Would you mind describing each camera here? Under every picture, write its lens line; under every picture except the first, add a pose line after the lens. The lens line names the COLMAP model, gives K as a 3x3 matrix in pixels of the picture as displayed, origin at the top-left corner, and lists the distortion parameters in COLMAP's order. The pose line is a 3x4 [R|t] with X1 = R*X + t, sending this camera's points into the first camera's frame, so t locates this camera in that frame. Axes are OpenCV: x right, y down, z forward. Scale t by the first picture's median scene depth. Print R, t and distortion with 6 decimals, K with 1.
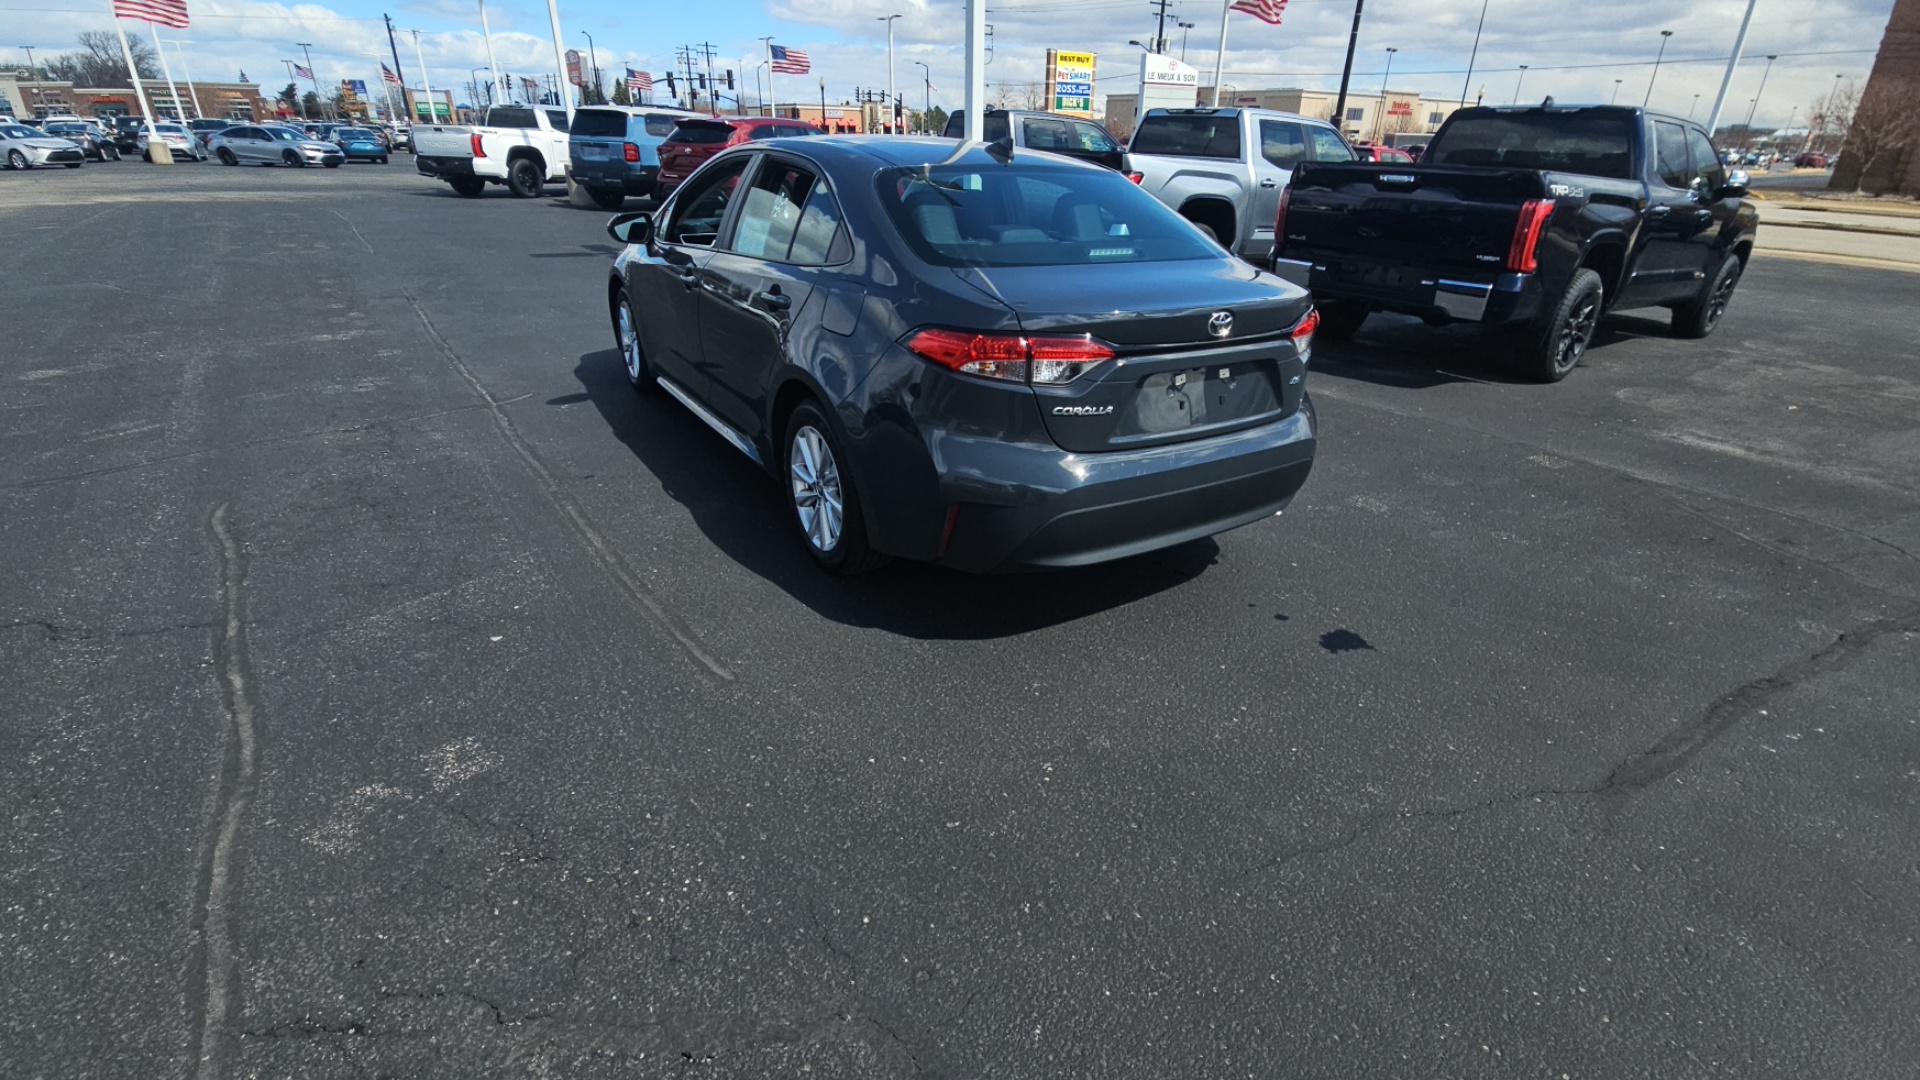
lens RADIAL K [[857.2, 0, 960.5], [0, 857.2, 546.3], [0, 0, 1]] dist [0.019365, -0.016040]
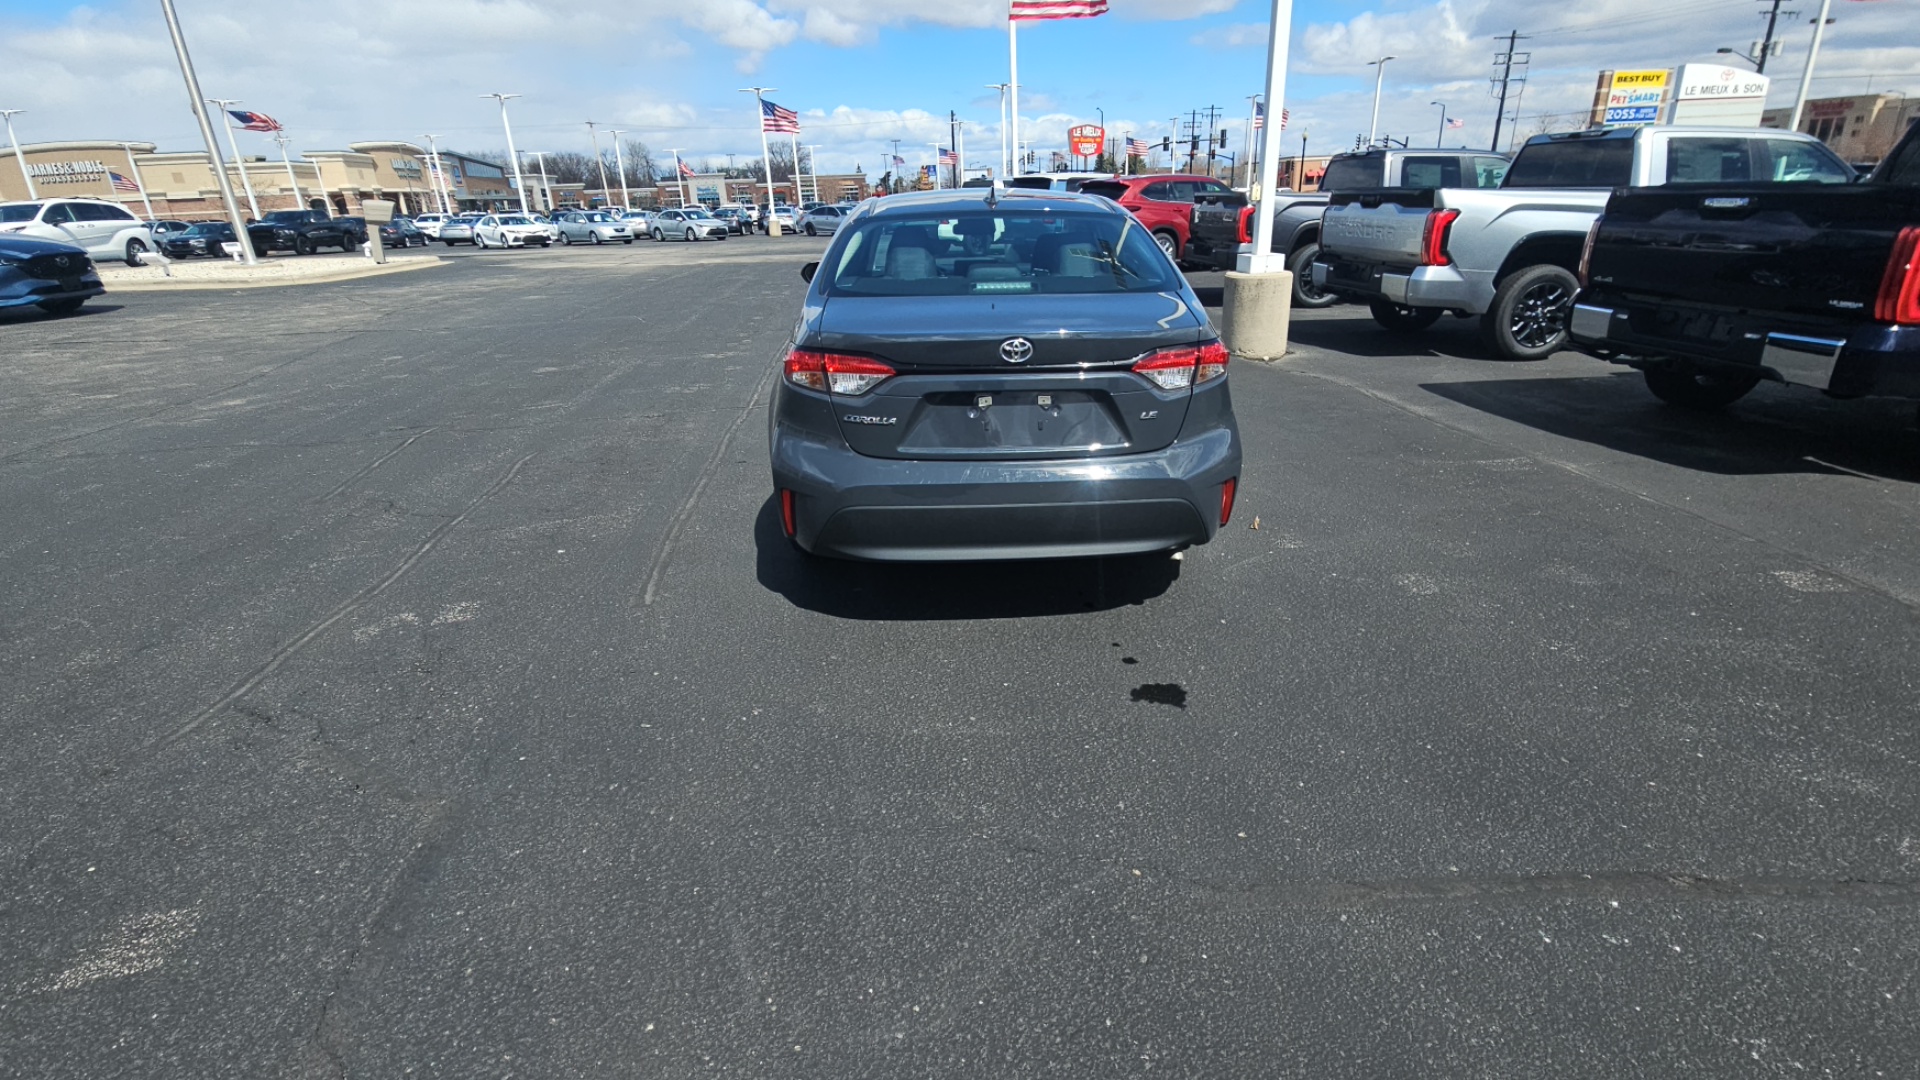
lens RADIAL K [[853.8, 0, 969.7], [0, 853.8, 543.6], [0, 0, 1]] dist [0.009343, -0.006572]
pose [[0.861706, 0.143124, -0.486804, 0.239039], [-0.170174, 0.985346, -0.011532, -0.001635], [0.478020, 0.092779, 0.873435, 0.025655]]
